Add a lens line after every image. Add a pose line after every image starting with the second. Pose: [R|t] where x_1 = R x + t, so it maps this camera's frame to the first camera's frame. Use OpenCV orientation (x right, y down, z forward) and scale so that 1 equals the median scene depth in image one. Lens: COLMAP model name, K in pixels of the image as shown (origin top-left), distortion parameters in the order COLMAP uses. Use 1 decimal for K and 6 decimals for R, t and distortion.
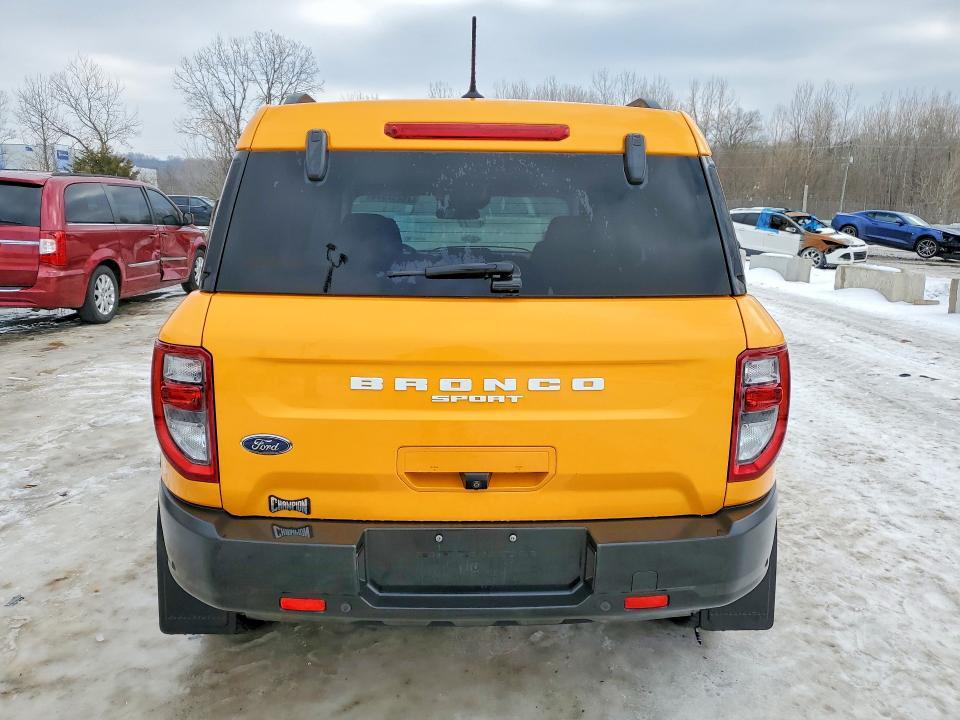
lens RADIAL K [[755.6, 0, 484.1], [0, 755.6, 359.9], [0, 0, 1]] dist [0.008736, 0.022762]
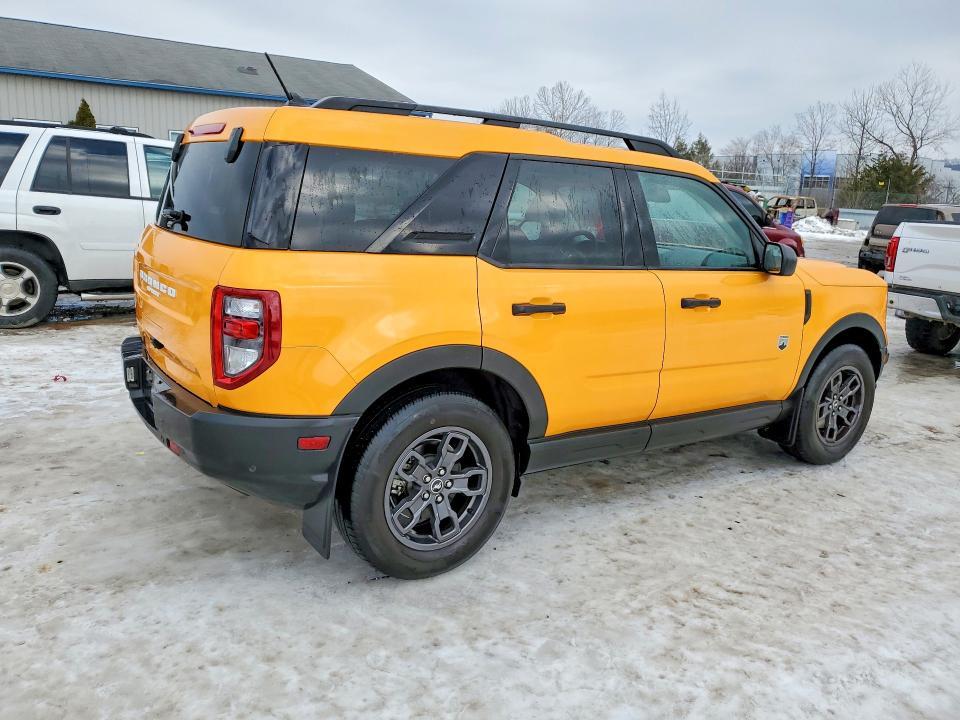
lens RADIAL K [[755.6, 0, 482.4], [0, 755.6, 362.1], [0, 0, 1]] dist [0.008736, 0.022762]
pose [[0.529739, 0.206120, -0.822734, 1.177149], [-0.212142, 0.971389, 0.106769, -0.094704], [0.821202, 0.117977, 0.558309, 0.440837]]
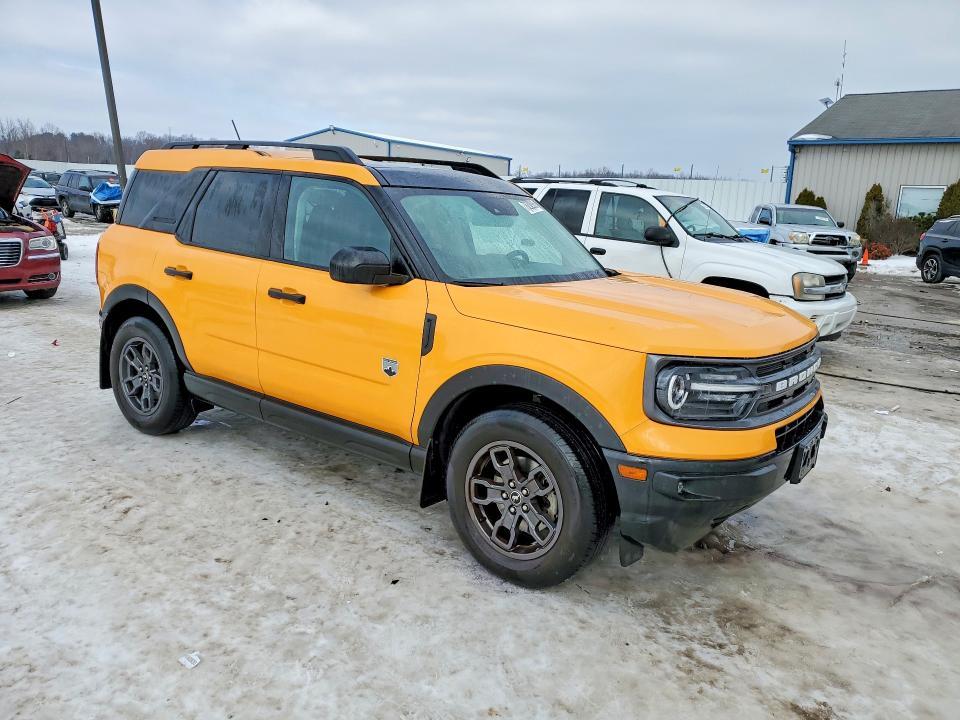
lens RADIAL K [[755.6, 0, 478.9], [0, 755.6, 359.2], [0, 0, 1]] dist [0.008736, 0.022762]
pose [[-0.637455, 0.112158, -0.762280, 1.126510], [-0.209590, 0.926799, 0.311633, -0.529535], [0.741433, 0.358419, -0.567286, 2.541991]]
